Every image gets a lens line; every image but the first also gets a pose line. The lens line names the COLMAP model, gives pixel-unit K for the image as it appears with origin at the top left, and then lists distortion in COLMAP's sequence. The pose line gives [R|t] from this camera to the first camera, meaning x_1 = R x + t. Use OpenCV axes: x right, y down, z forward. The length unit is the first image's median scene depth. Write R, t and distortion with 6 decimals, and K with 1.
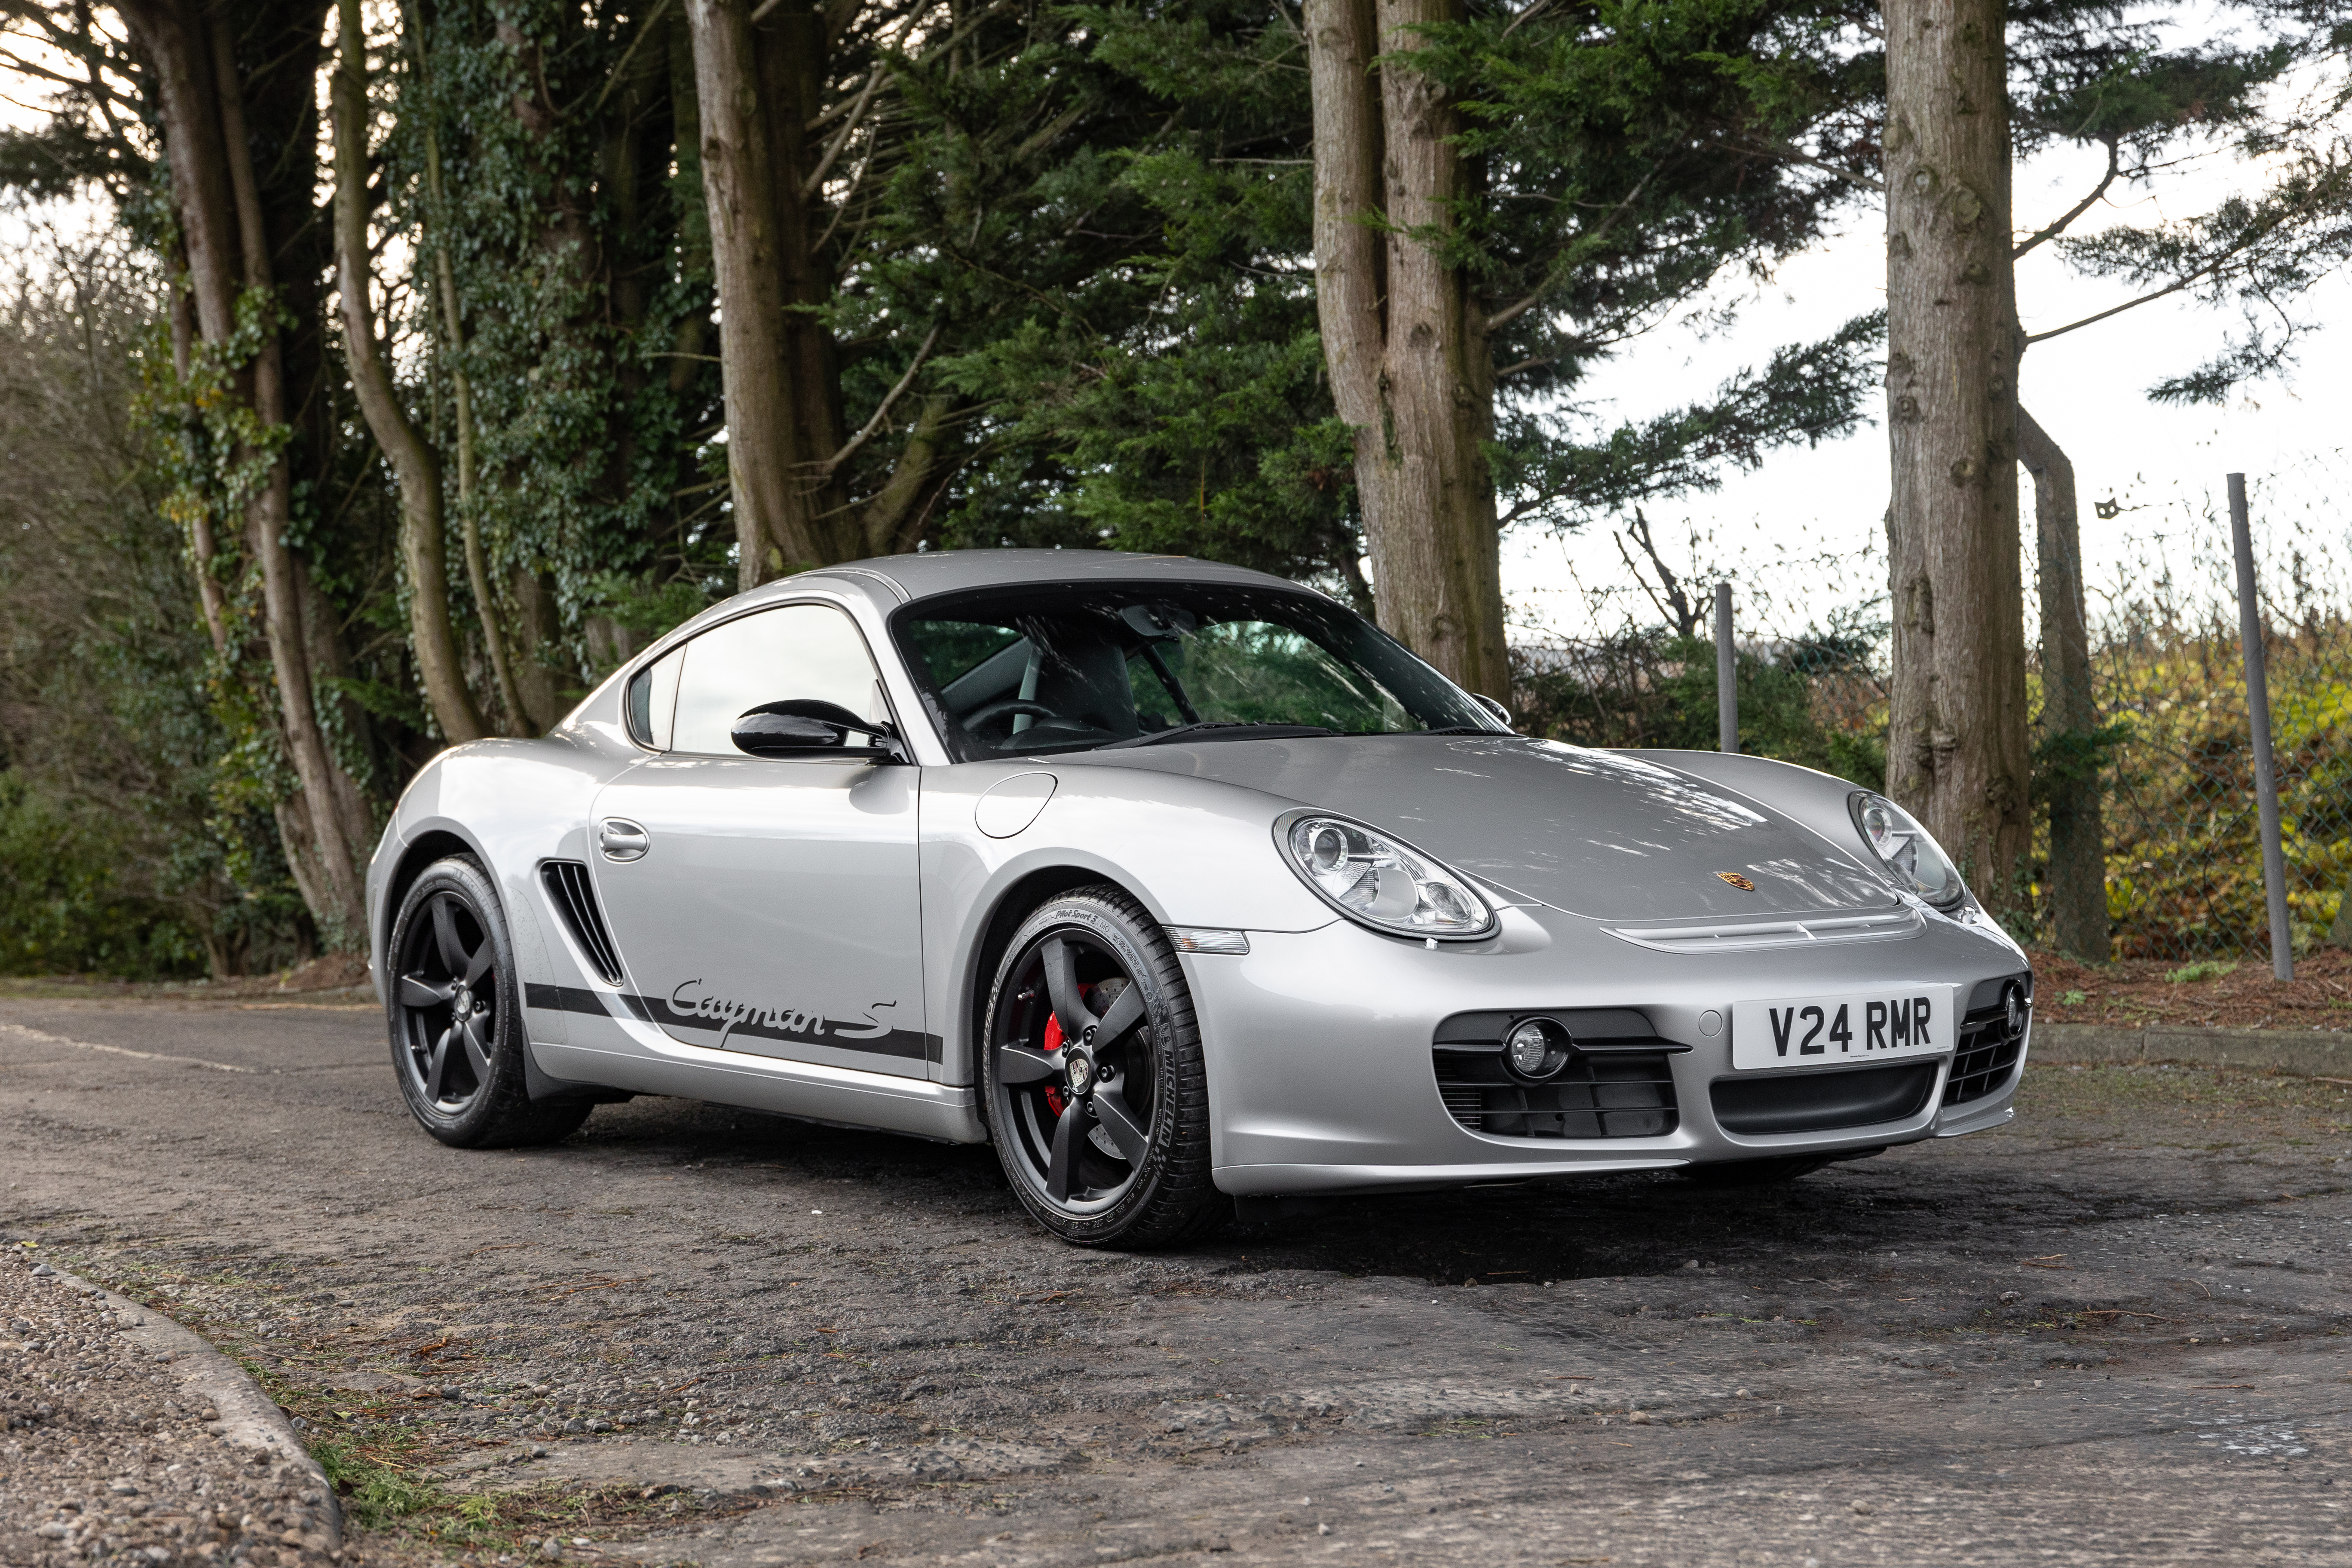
lens RADIAL K [[3997.3, 0, 1176.9], [0, 3997.3, 782.7], [0, 0, 1]] dist [-0.021376, 0.000000]
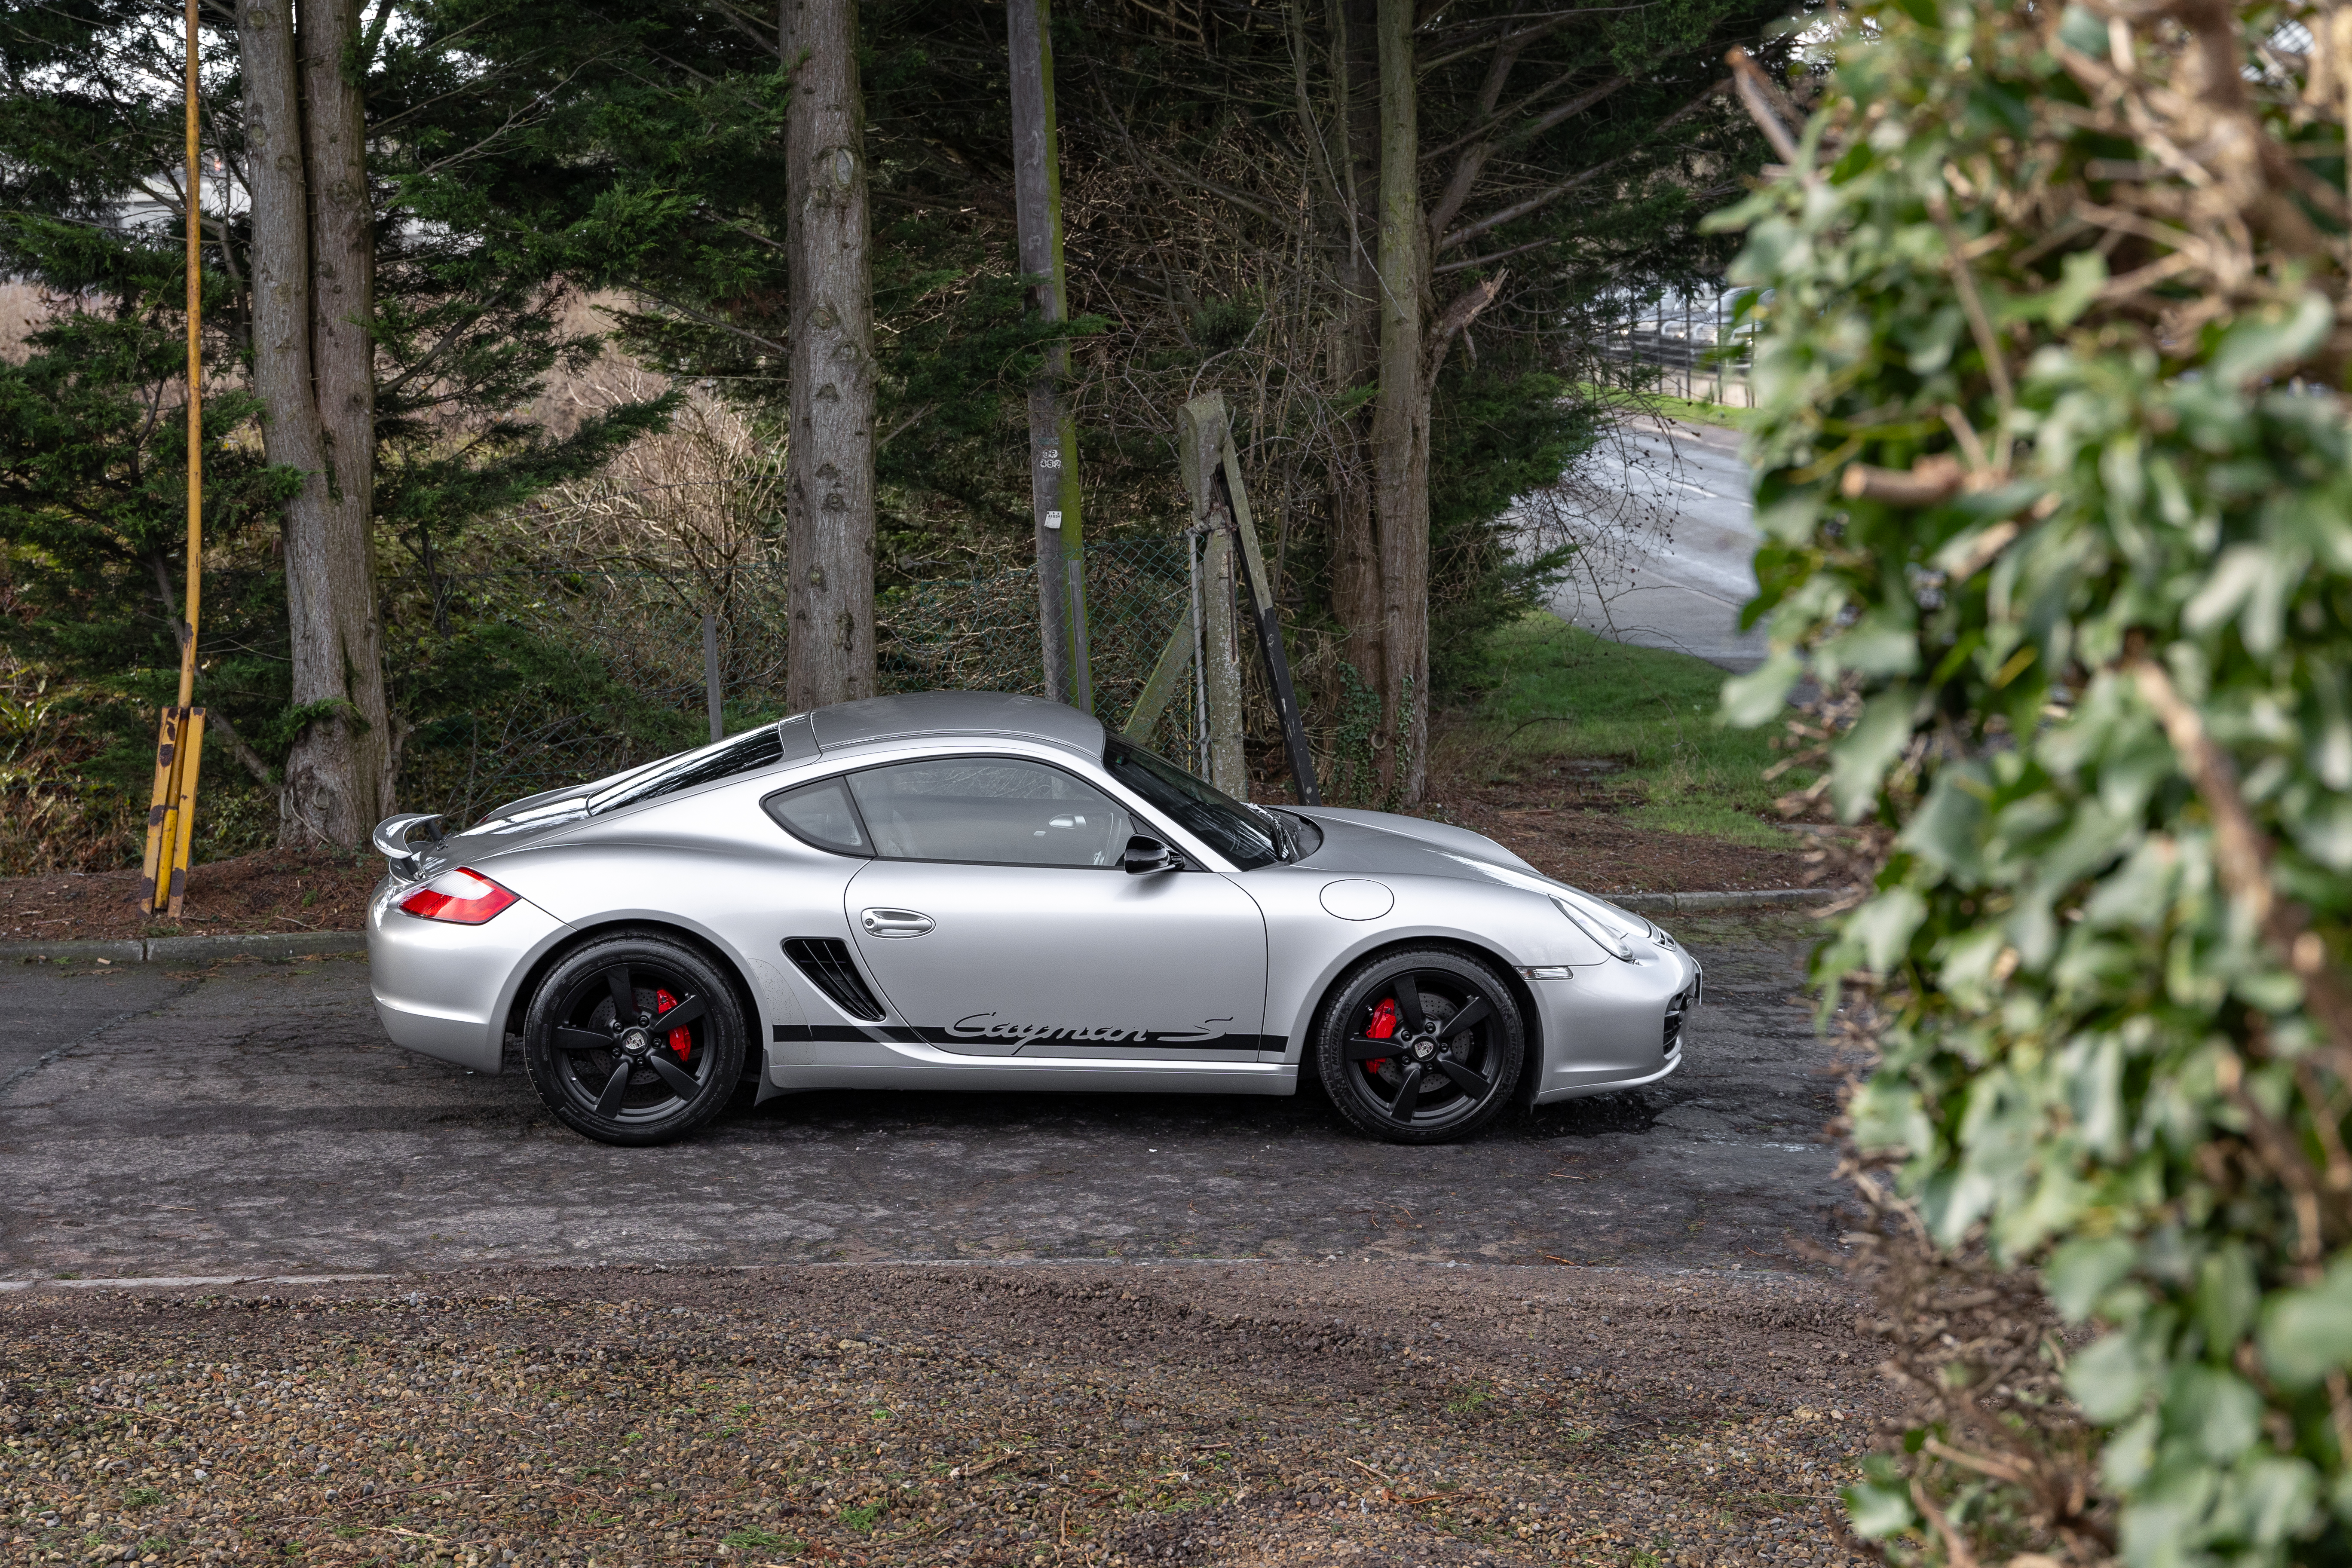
lens RADIAL K [[3619.6, 0, 1175.1], [0, 3619.6, 780.3], [0, 0, 1]] dist [0.056125, 0.000000]
pose [[0.515836, -0.085150, 0.852445, -1.186507], [-0.019317, 0.993639, 0.110943, -0.183072], [-0.856470, -0.073695, 0.510910, 0.229210]]
